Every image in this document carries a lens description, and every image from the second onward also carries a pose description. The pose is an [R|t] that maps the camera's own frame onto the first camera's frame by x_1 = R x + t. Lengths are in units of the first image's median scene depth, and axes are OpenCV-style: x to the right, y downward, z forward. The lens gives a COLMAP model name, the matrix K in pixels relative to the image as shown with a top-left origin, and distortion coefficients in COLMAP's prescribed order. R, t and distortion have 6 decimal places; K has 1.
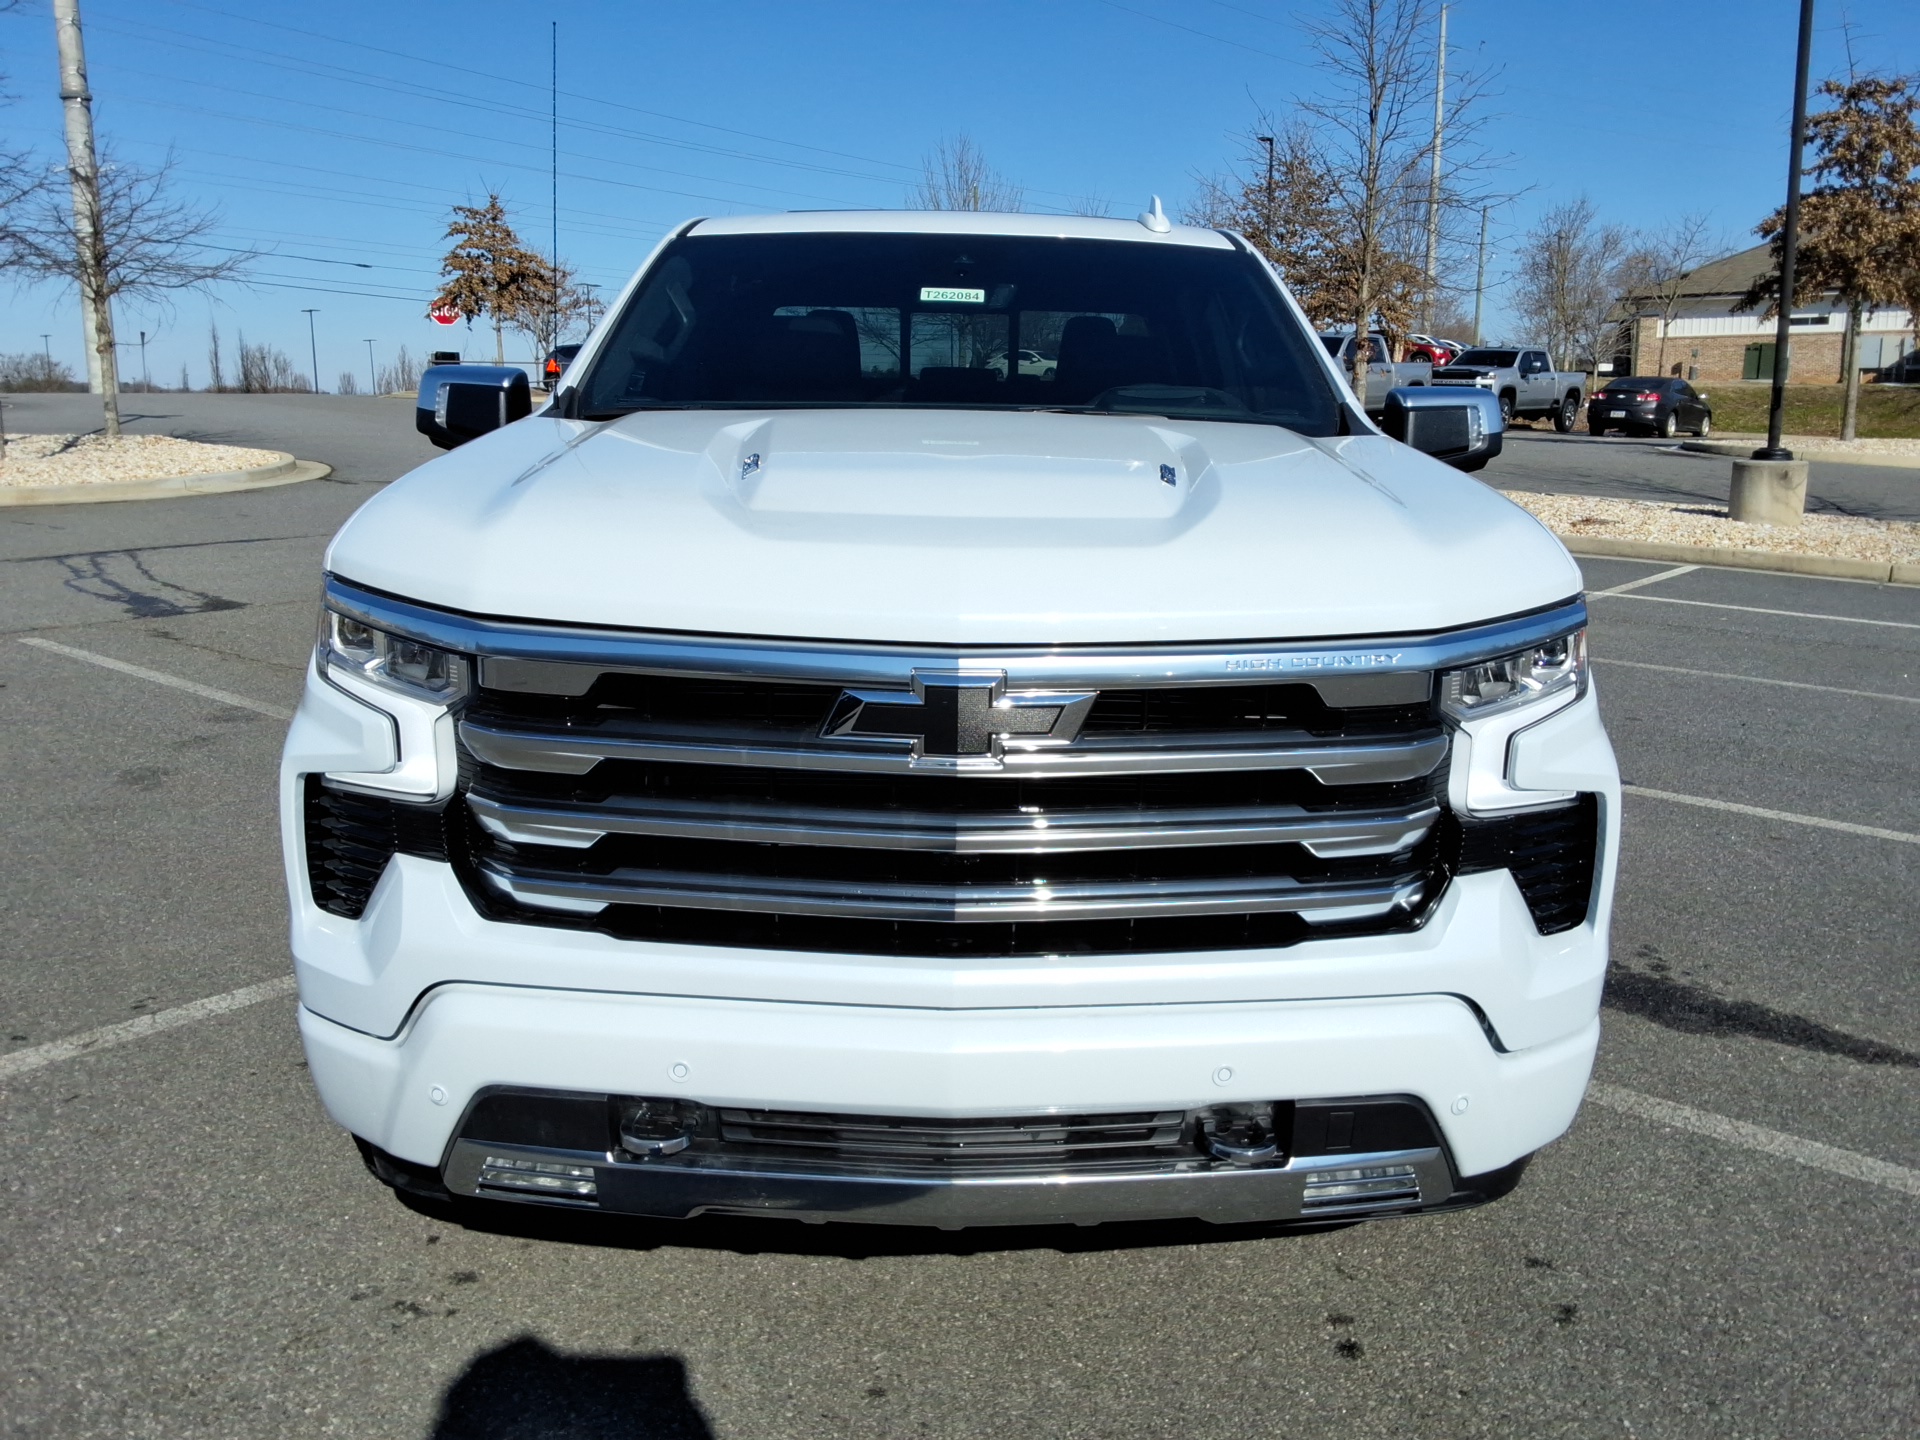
lens RADIAL K [[1539.9, 0, 959.3], [0, 1539.9, 713.4], [0, 0, 1]] dist [0.101723, -0.143902]
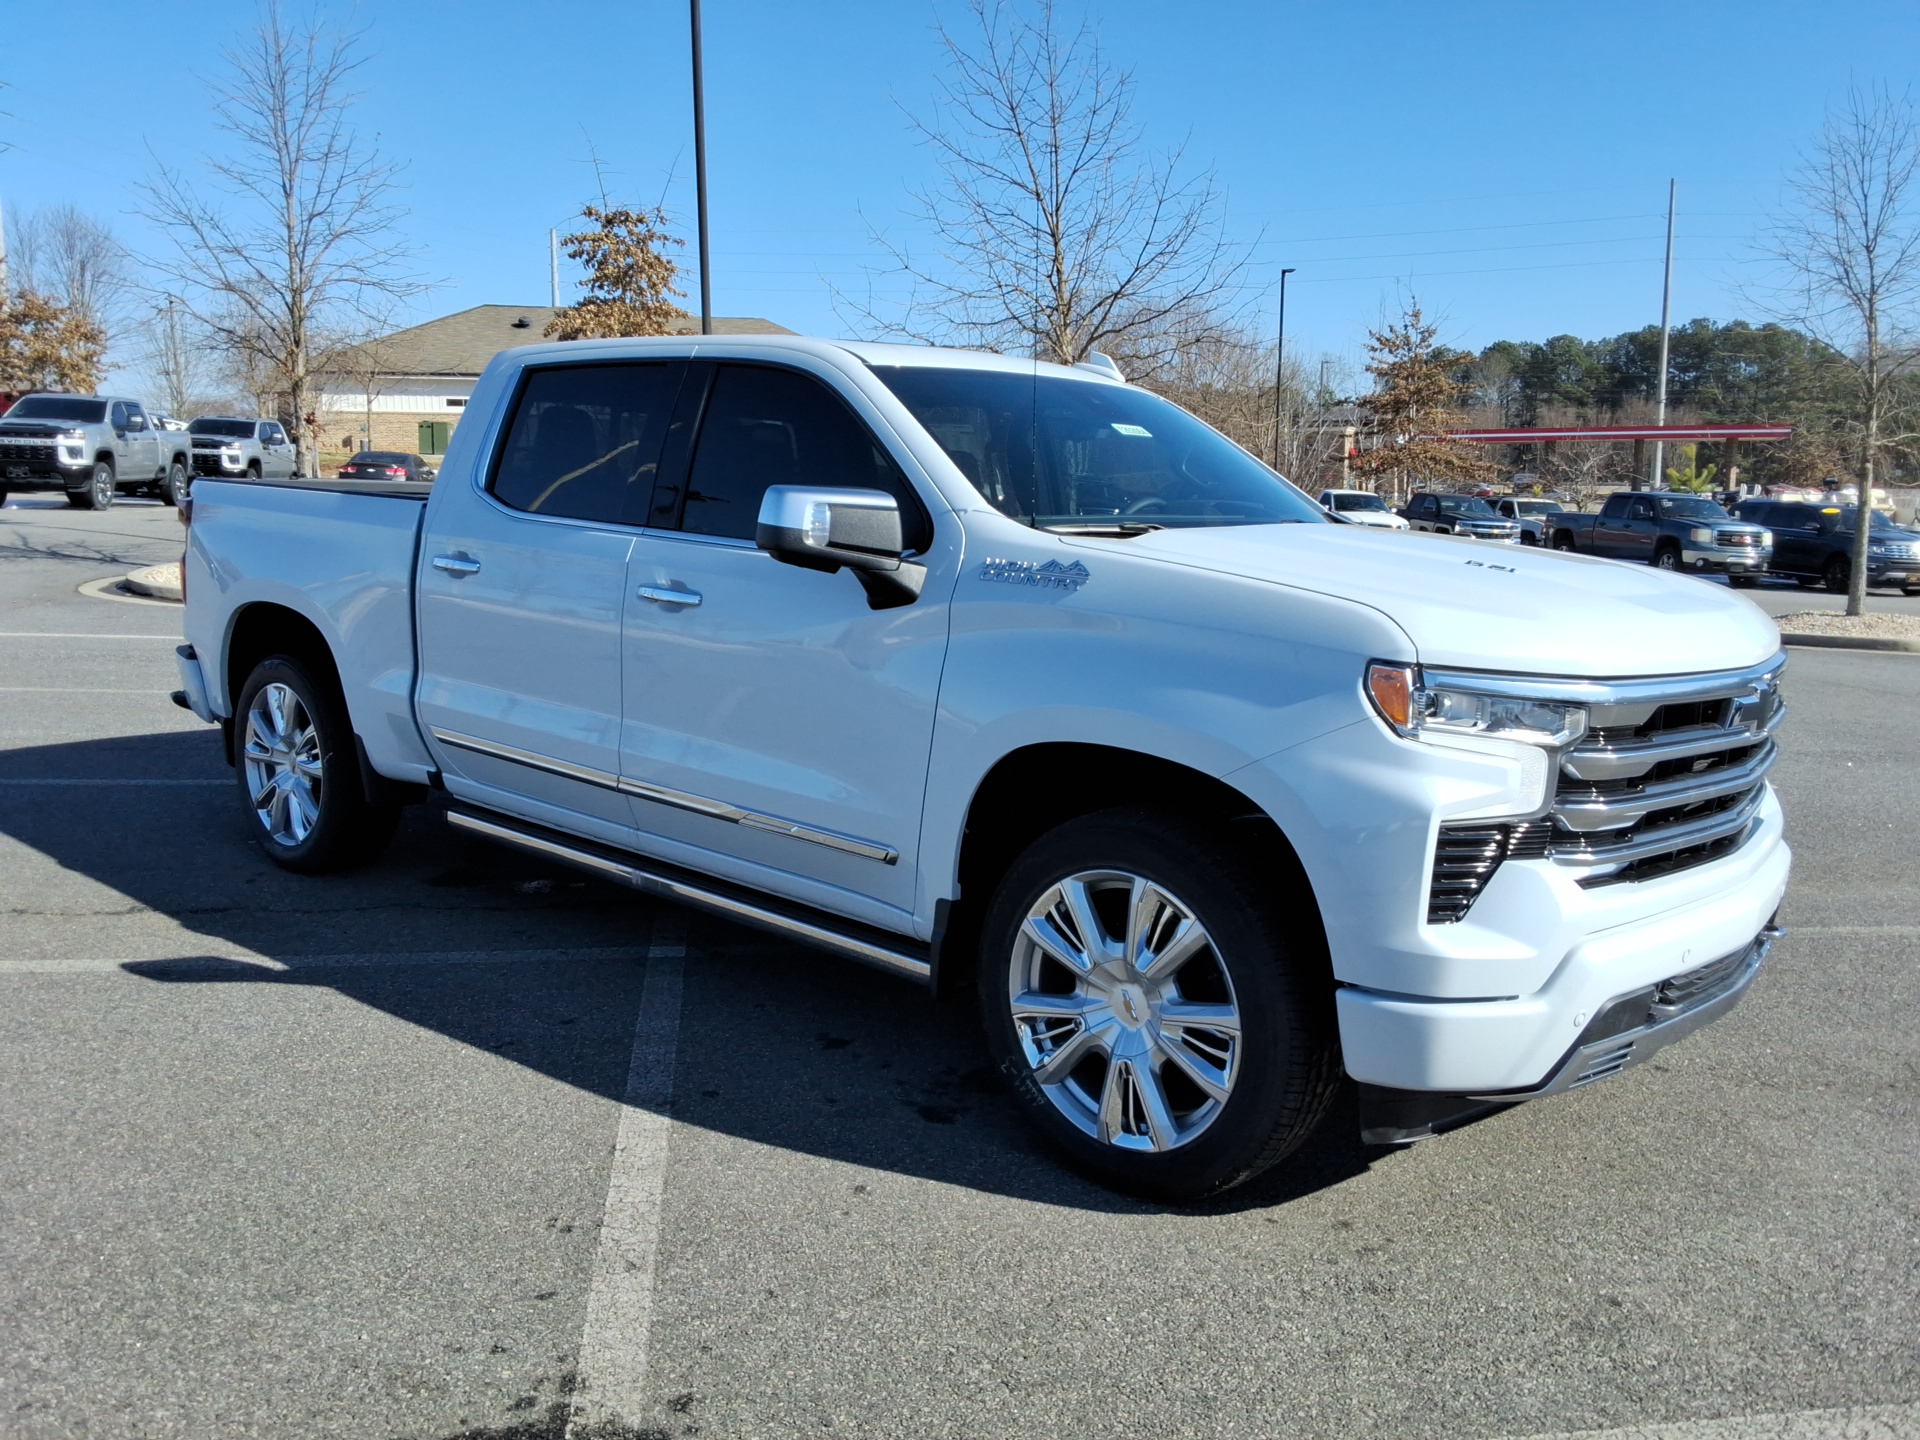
lens RADIAL K [[1539.9, 0, 955.9], [0, 1539.9, 717.5], [0, 0, 1]] dist [0.101723, -0.143902]
pose [[0.671378, -0.110674, 0.732805, -0.215622], [0.139433, 0.989992, 0.021771, -0.017011], [-0.727881, 0.087561, 0.680090, 0.053579]]
